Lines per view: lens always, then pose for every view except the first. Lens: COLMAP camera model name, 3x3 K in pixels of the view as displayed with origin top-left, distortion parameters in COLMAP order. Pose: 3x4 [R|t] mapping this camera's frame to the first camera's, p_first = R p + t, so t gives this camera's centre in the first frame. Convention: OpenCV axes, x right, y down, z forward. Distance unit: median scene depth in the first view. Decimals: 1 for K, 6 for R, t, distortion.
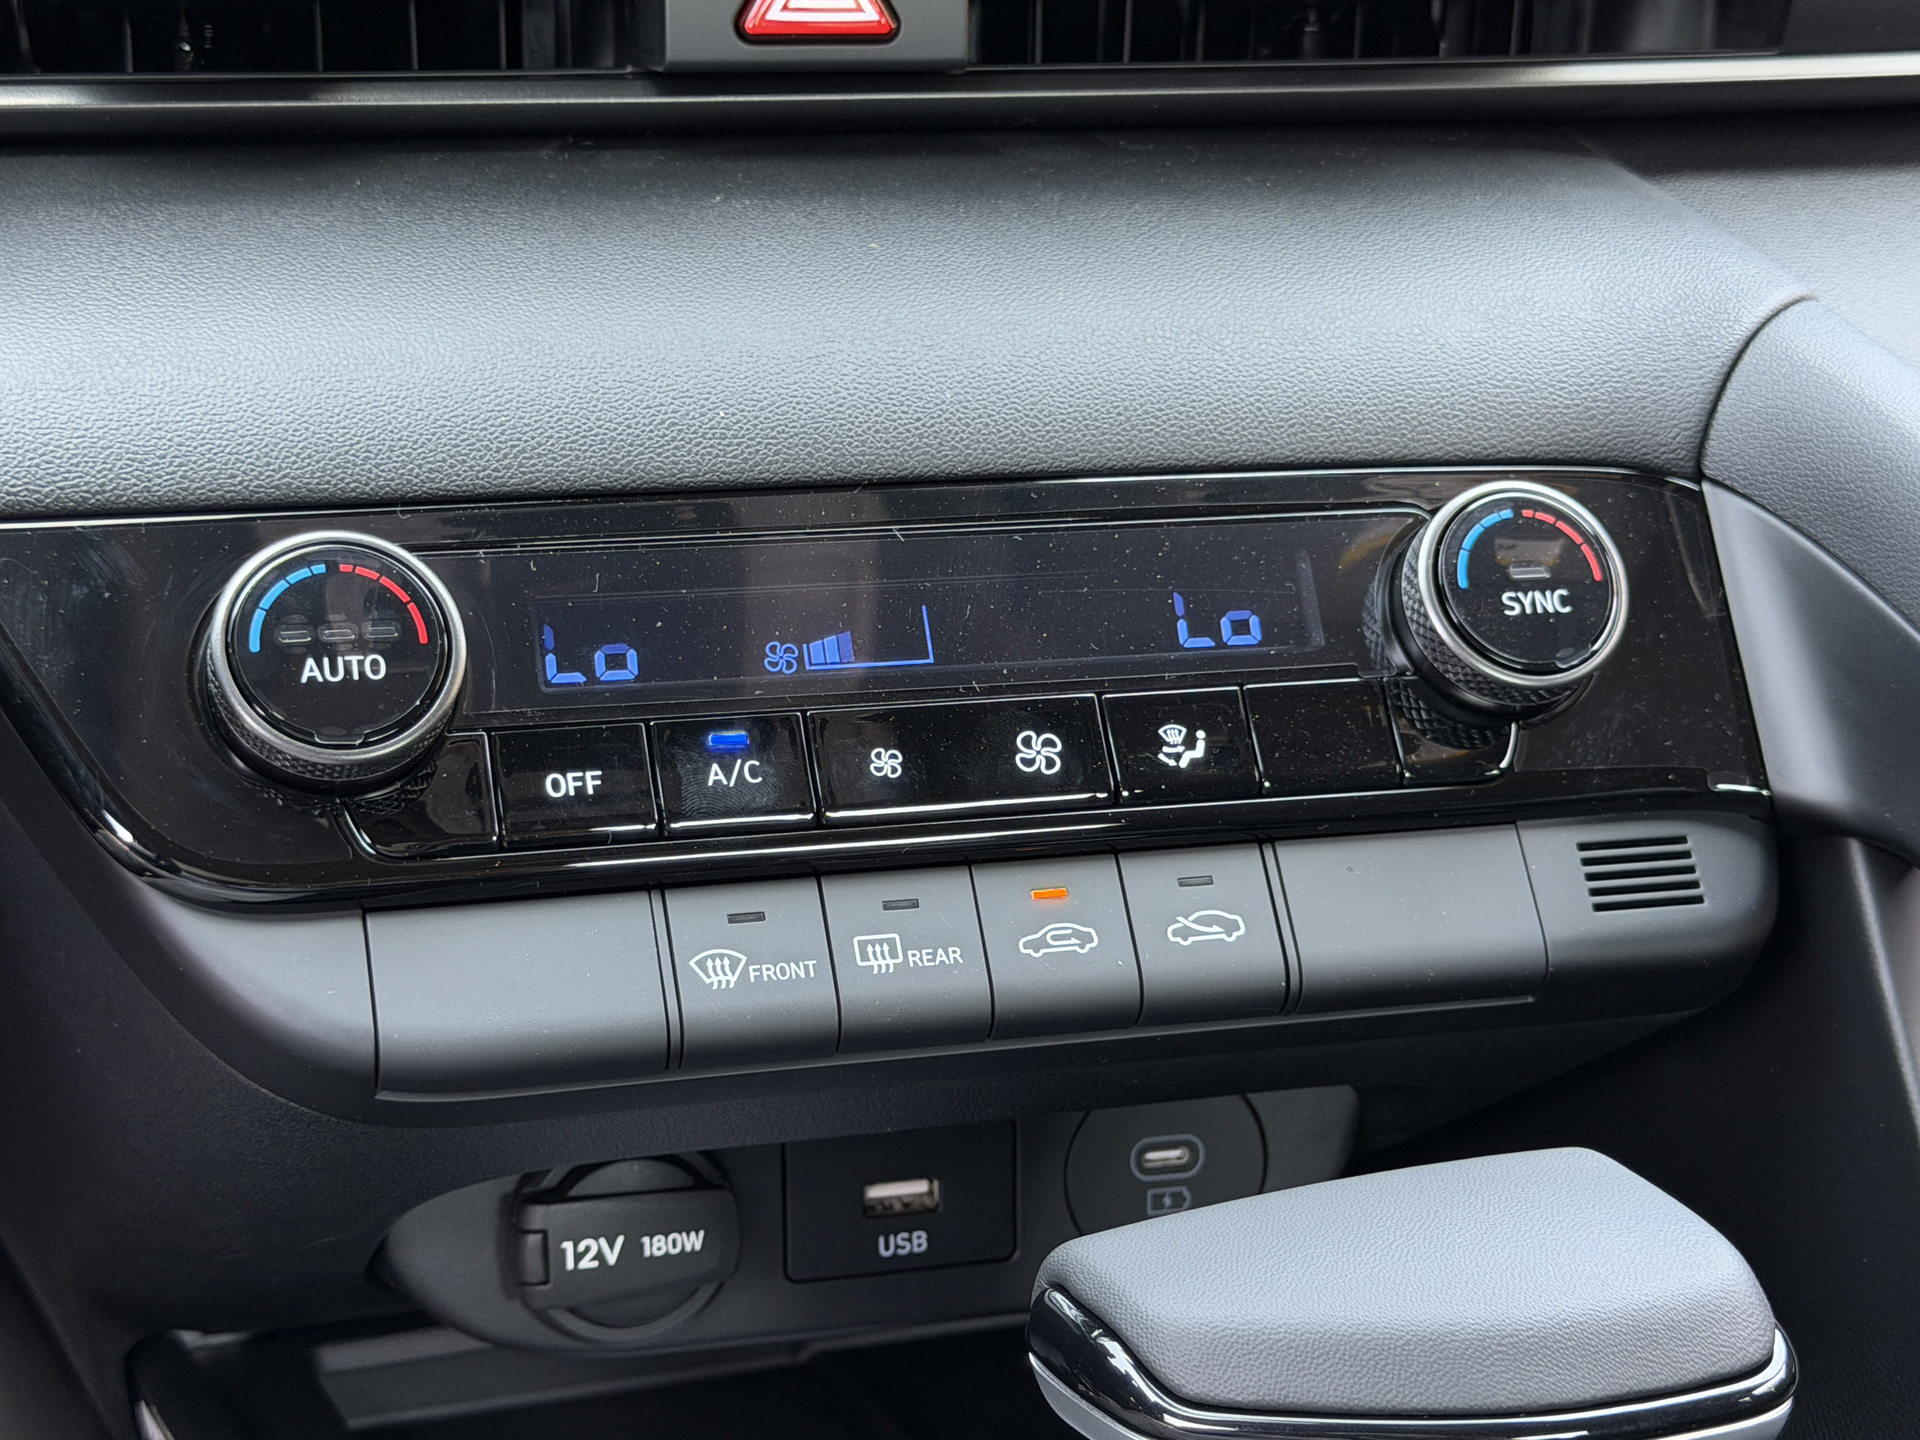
lens RADIAL K [[3203.7, 0, 966.9], [0, 3203.7, 771.6], [0, 0, 1]] dist [0.125276, 0.000000]
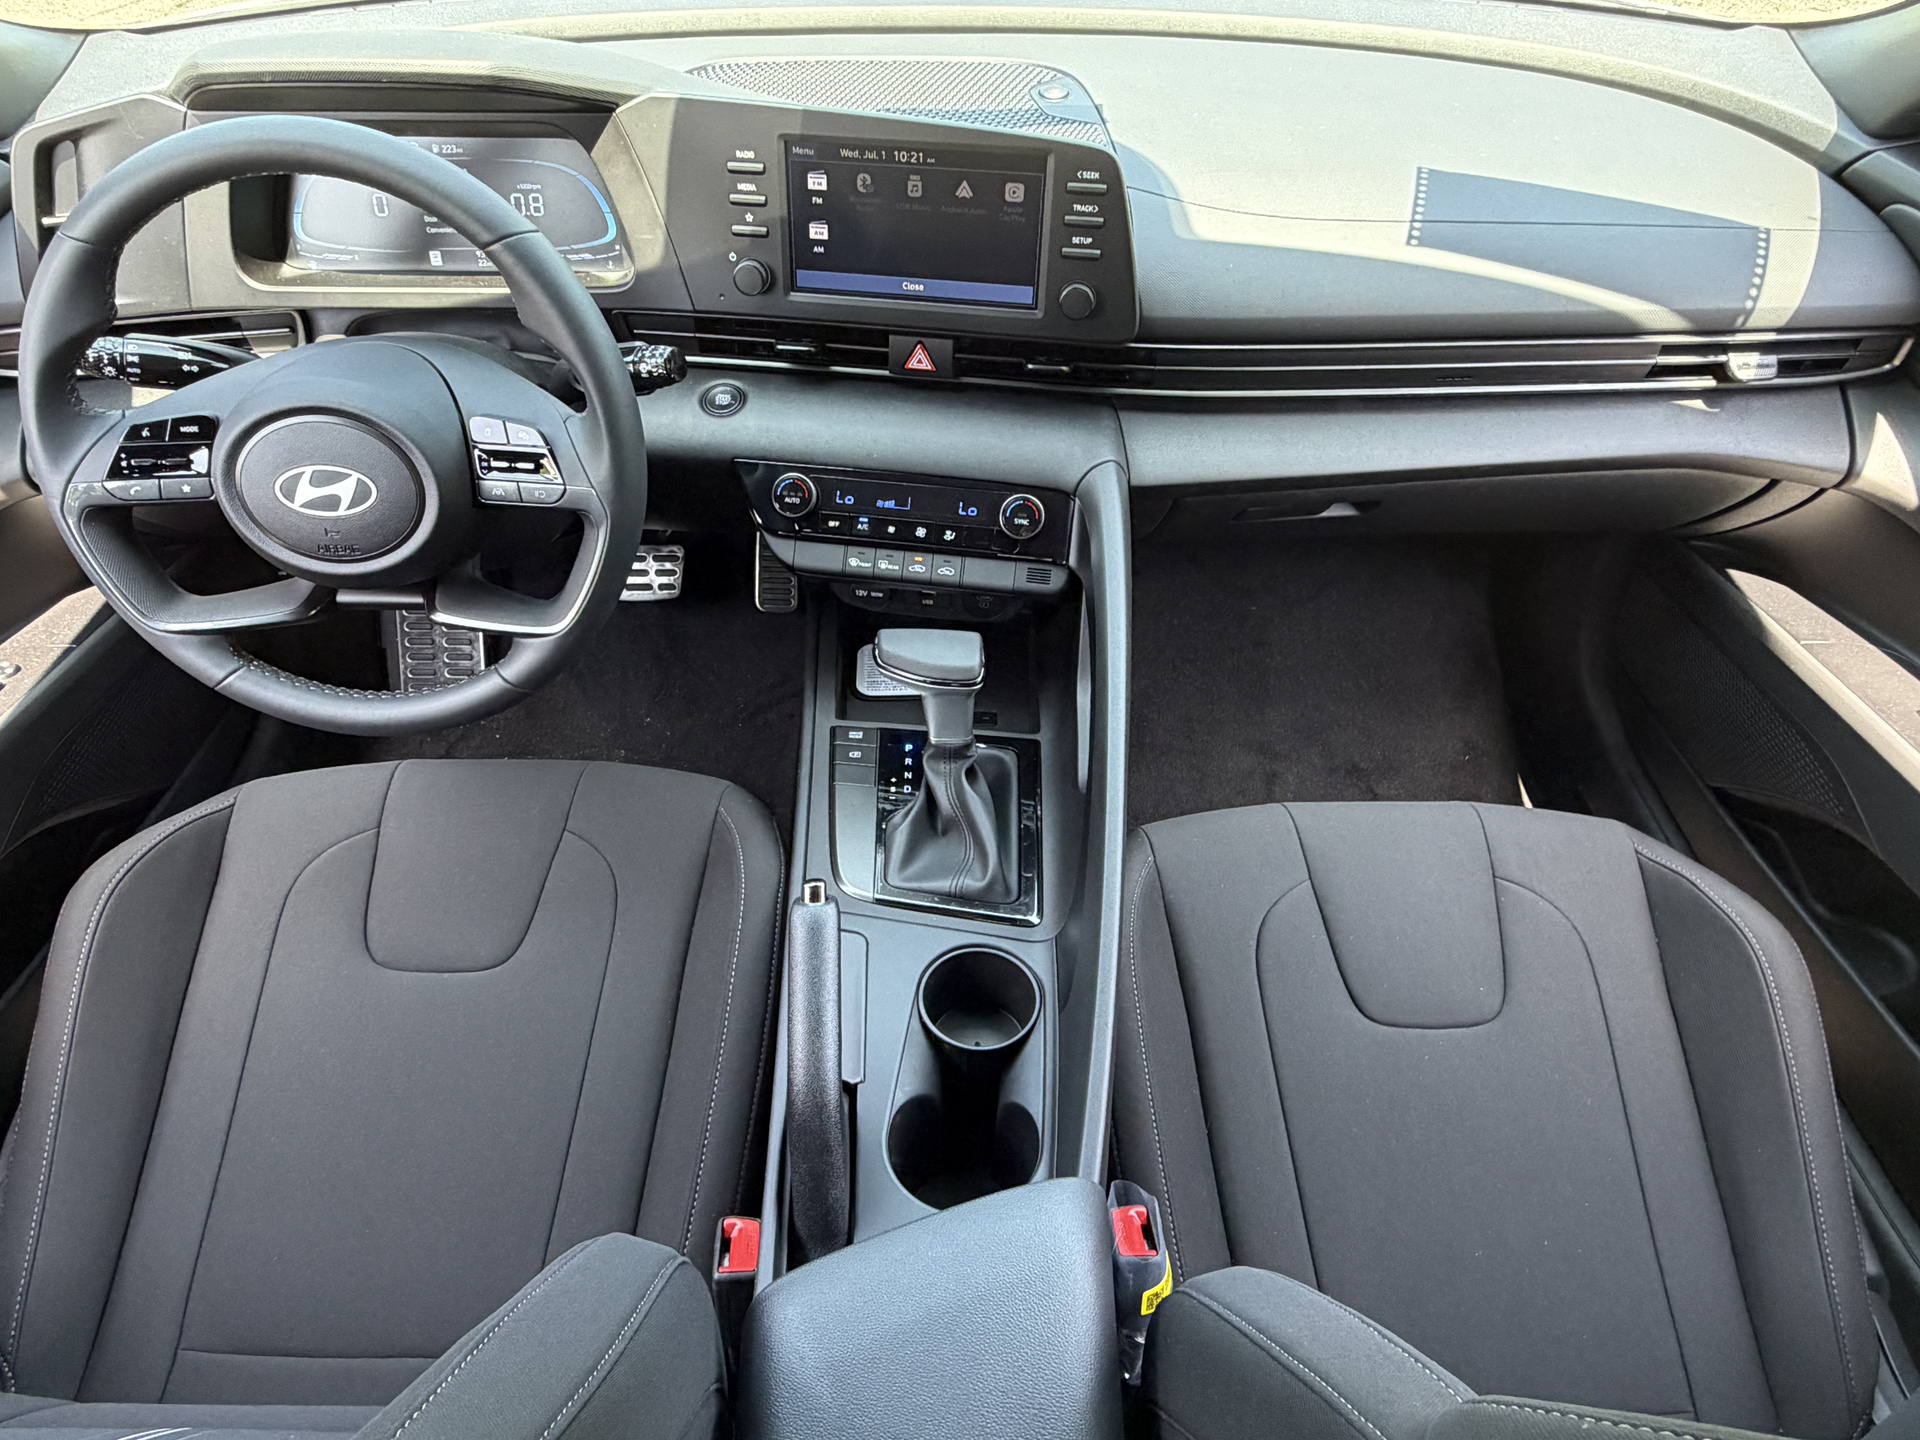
lens RADIAL K [[1252.1, 0, 925.4], [0, 1252.1, 723.0], [0, 0, 1]] dist [0.006241, -0.001595]
pose [[0.898454, 0.272618, -0.344179, 0.808447], [-0.116384, 0.903717, 0.412007, -0.561092], [0.423361, -0.330112, 0.843677, -0.821524]]
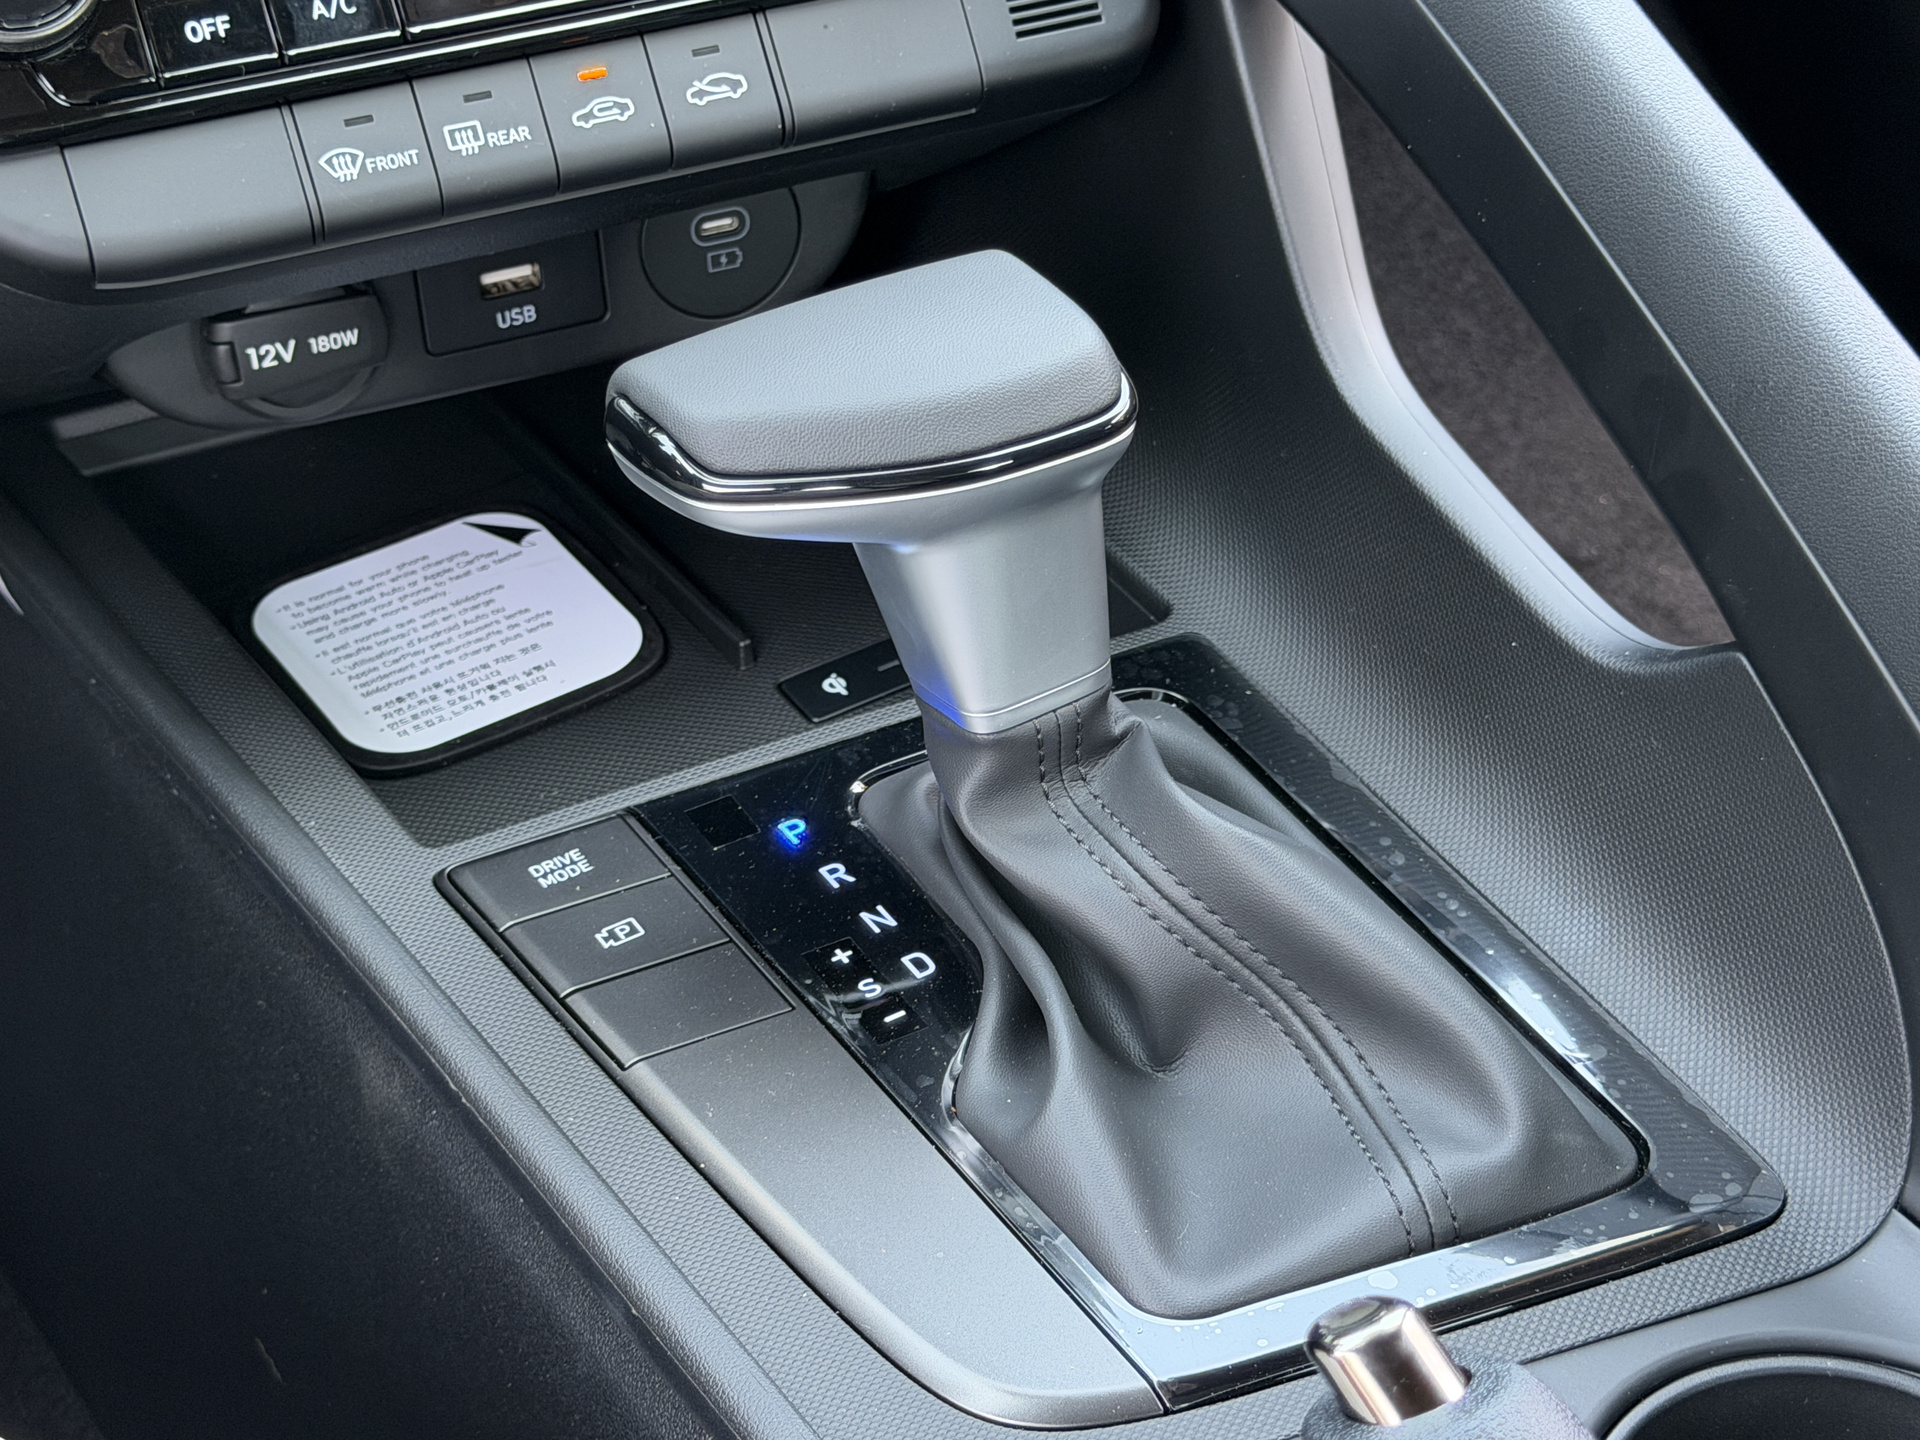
lens RADIAL K [[3461.9, 0, 949.9], [0, 3461.9, 737.0], [0, 0, 1]] dist [0.141219, 0.000000]
pose [[0.992254, -0.102212, 0.070602, 0.041376], [0.072144, 0.936812, 0.342314, -0.178284], [-0.101129, -0.334568, 0.936929, -0.411851]]
